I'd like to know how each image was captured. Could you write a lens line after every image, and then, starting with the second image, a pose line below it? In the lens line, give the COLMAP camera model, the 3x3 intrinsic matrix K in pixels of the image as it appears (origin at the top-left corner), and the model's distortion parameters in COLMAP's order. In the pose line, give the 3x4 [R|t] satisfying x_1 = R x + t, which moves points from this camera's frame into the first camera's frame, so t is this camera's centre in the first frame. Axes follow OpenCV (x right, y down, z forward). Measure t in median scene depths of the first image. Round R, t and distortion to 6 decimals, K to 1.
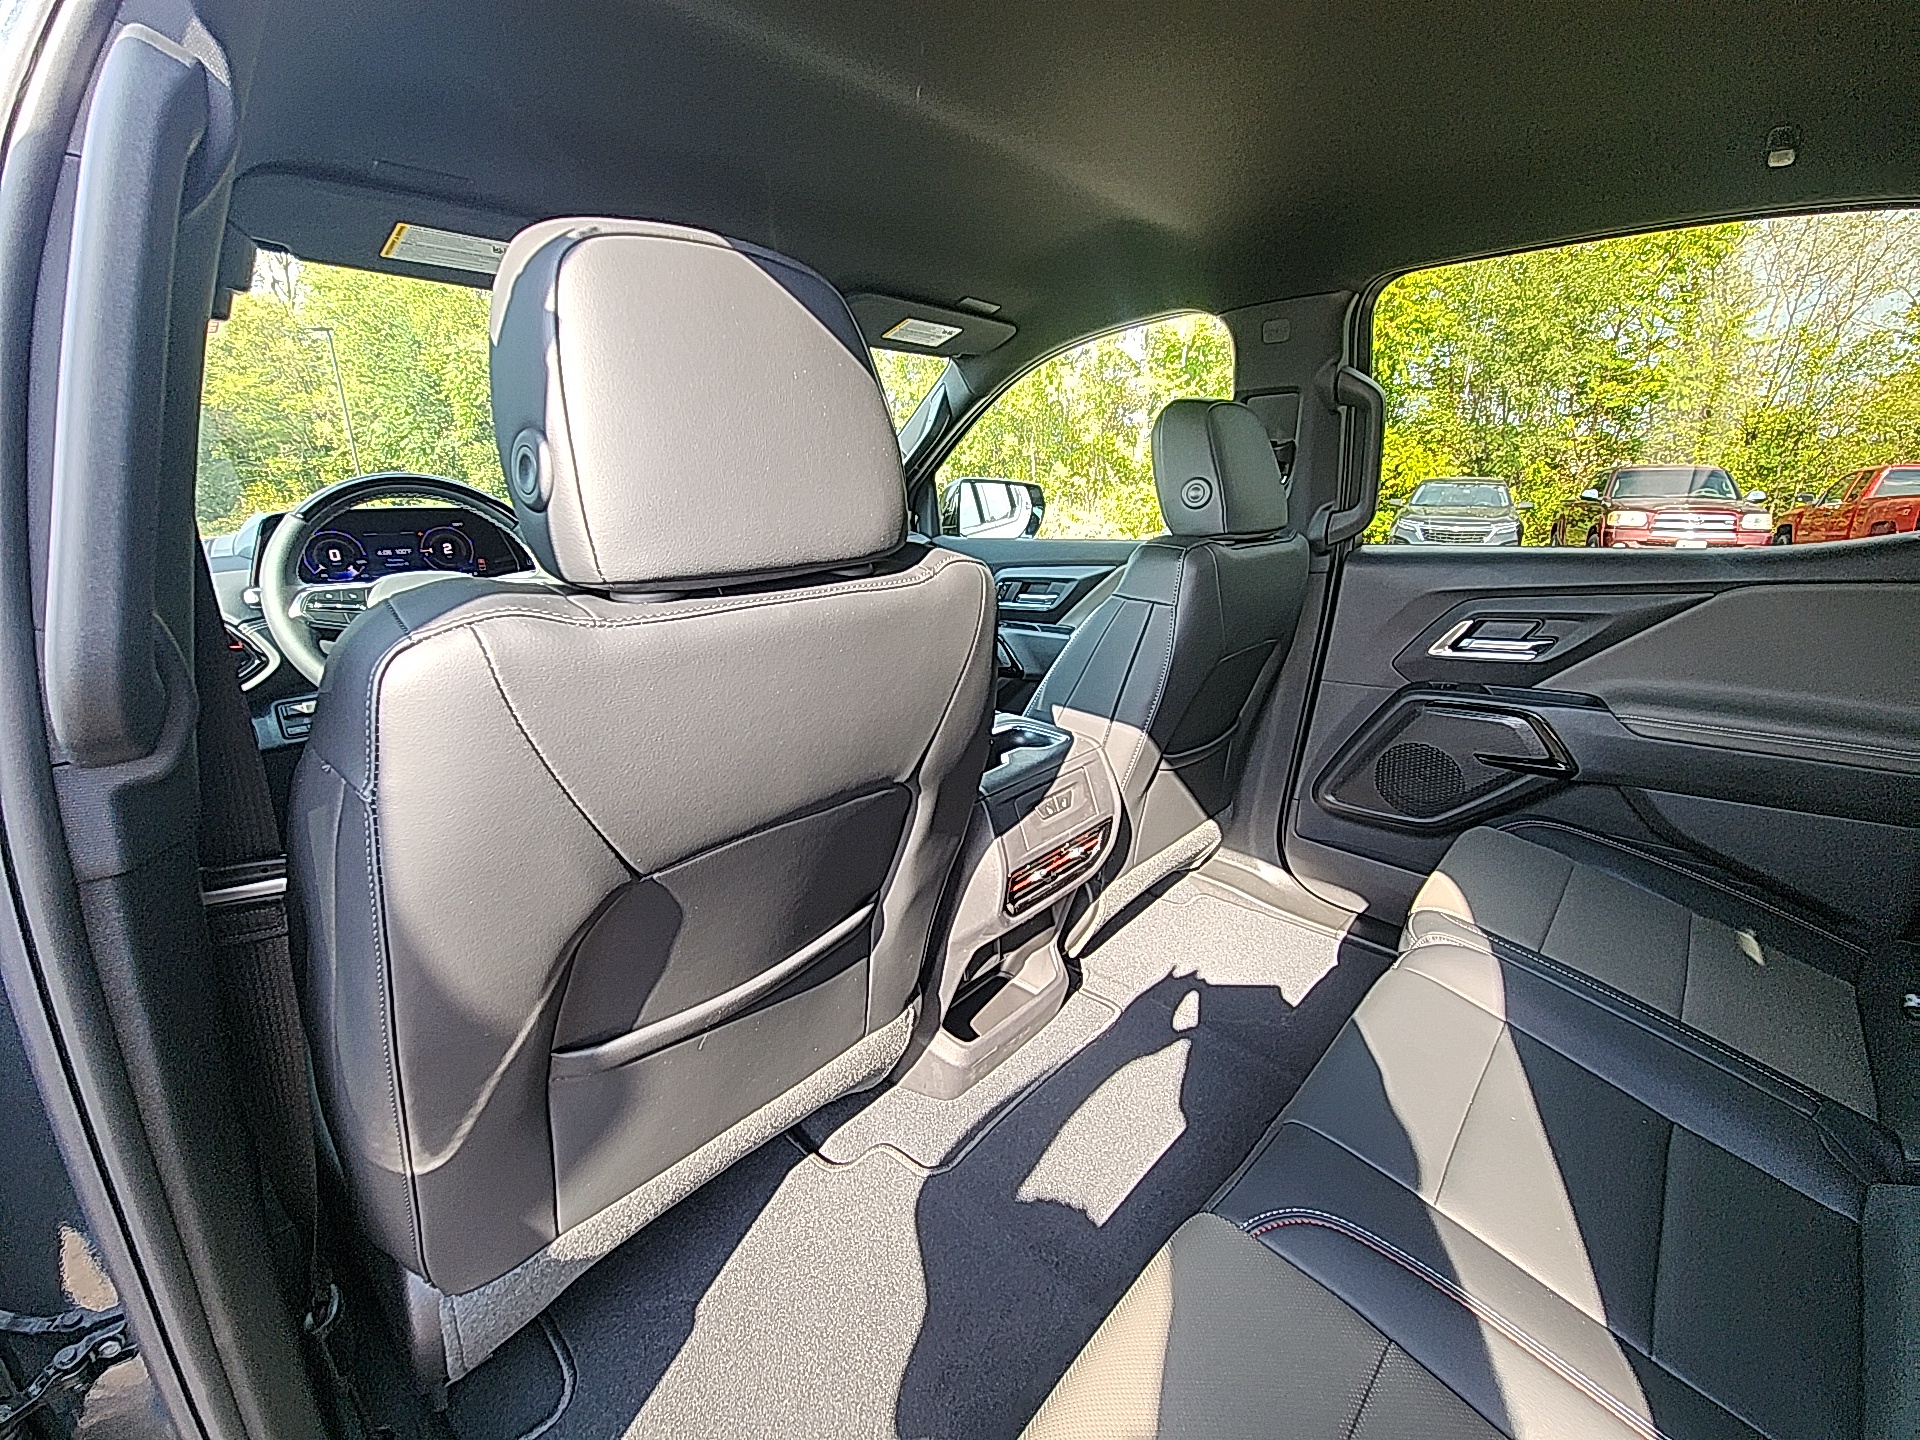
lens RADIAL K [[777.4, 0, 953.4], [0, 777.4, 706.2], [0, 0, 1]] dist [0.001766, -0.000679]
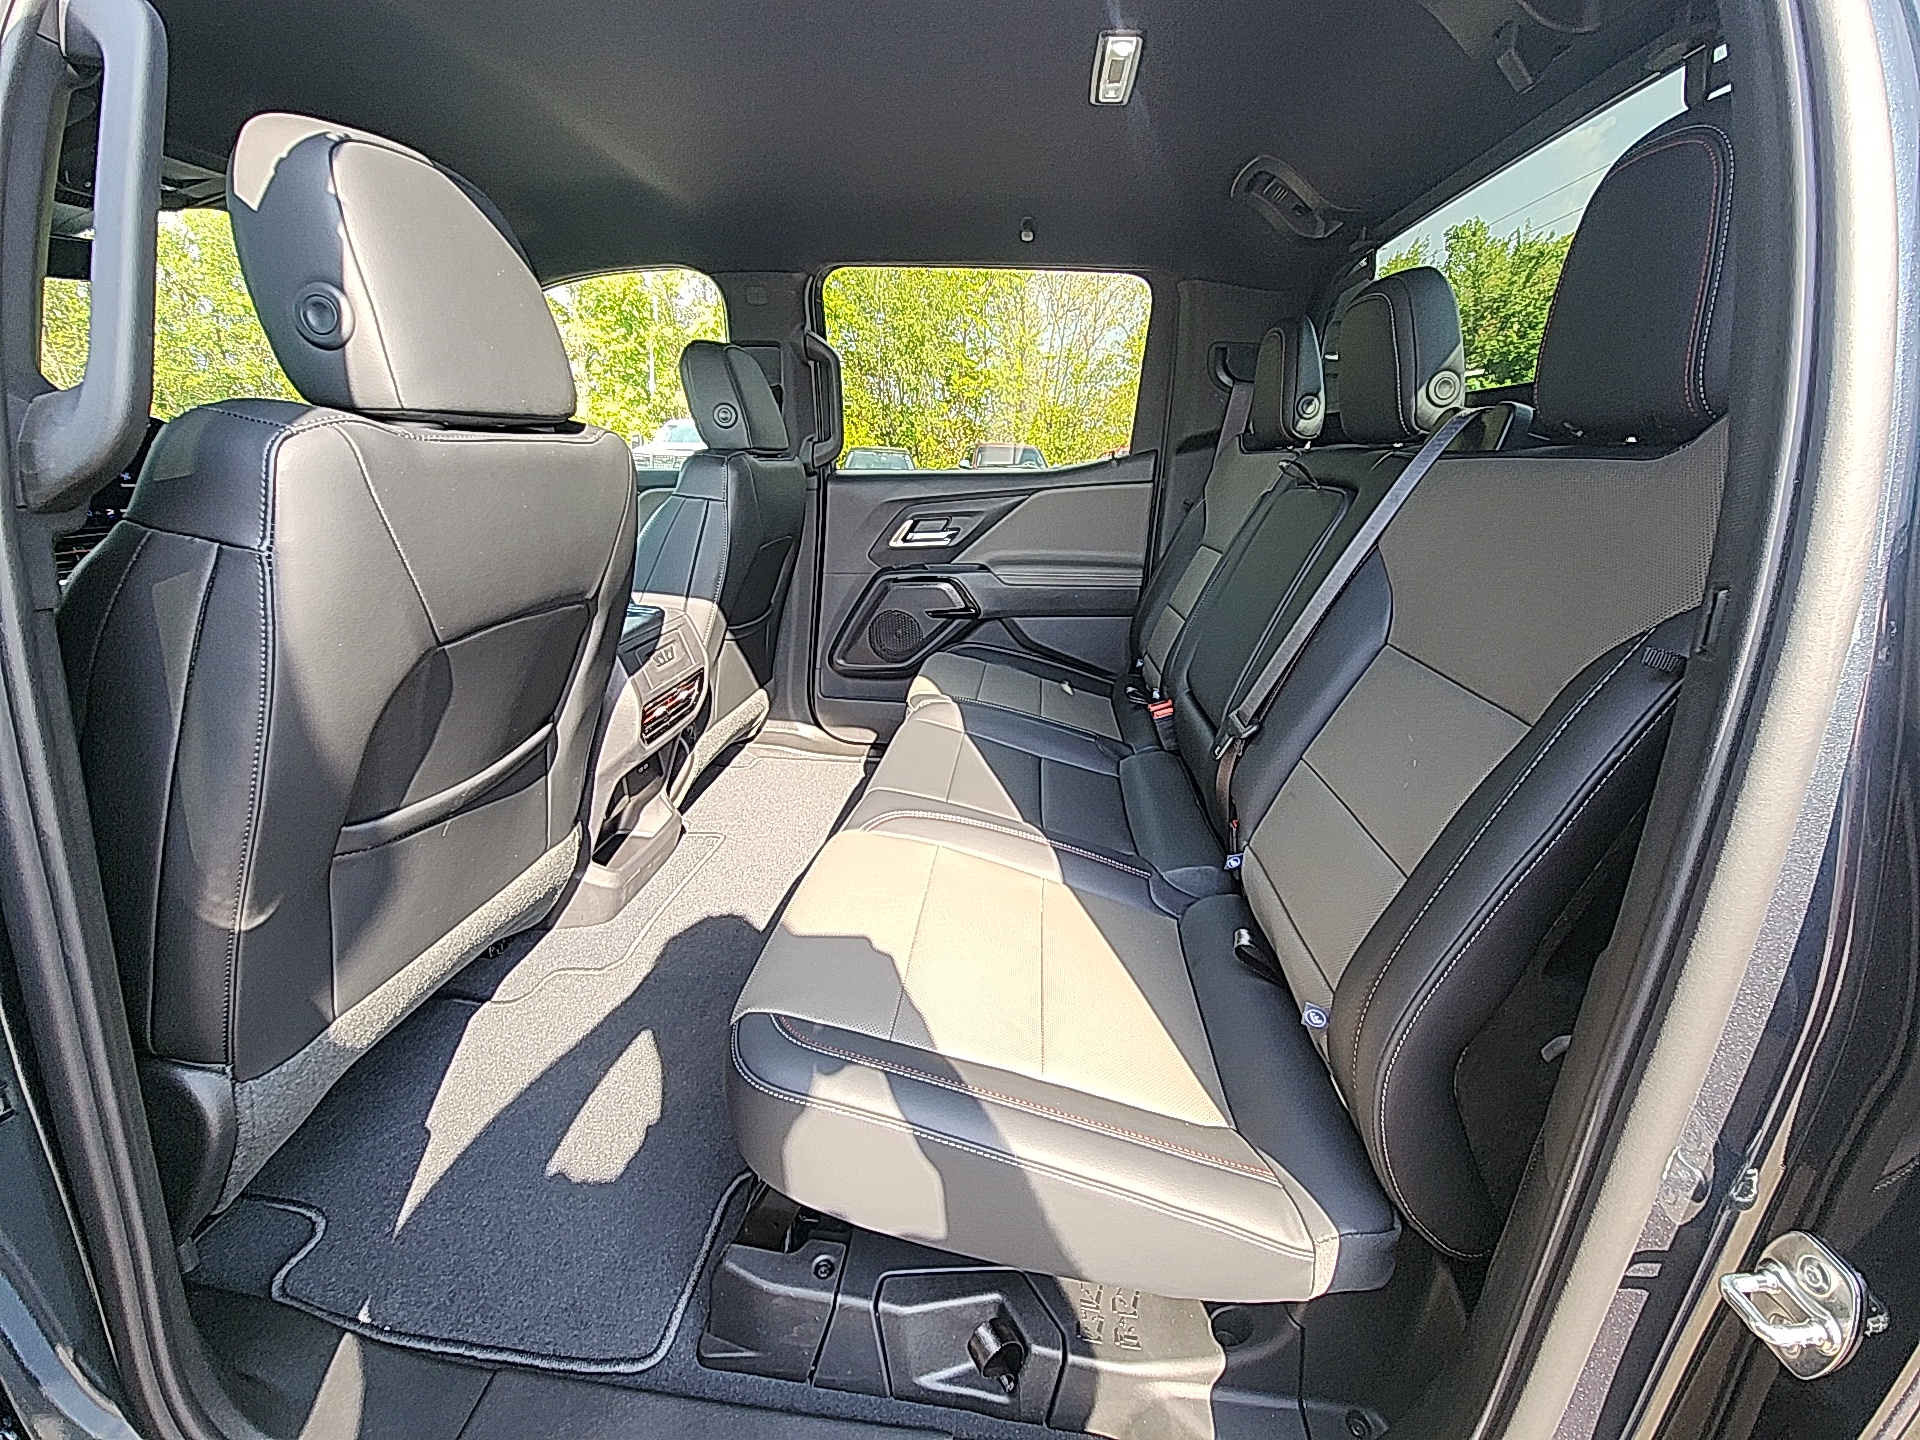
lens RADIAL K [[777.4, 0, 953.4], [0, 777.4, 706.2], [0, 0, 1]] dist [0.001766, -0.000679]
pose [[0.793018, -0.155992, 0.588887, -0.205734], [0.131593, 0.987702, 0.084427, 0.133054], [-0.594815, 0.010541, 0.803793, -0.239634]]
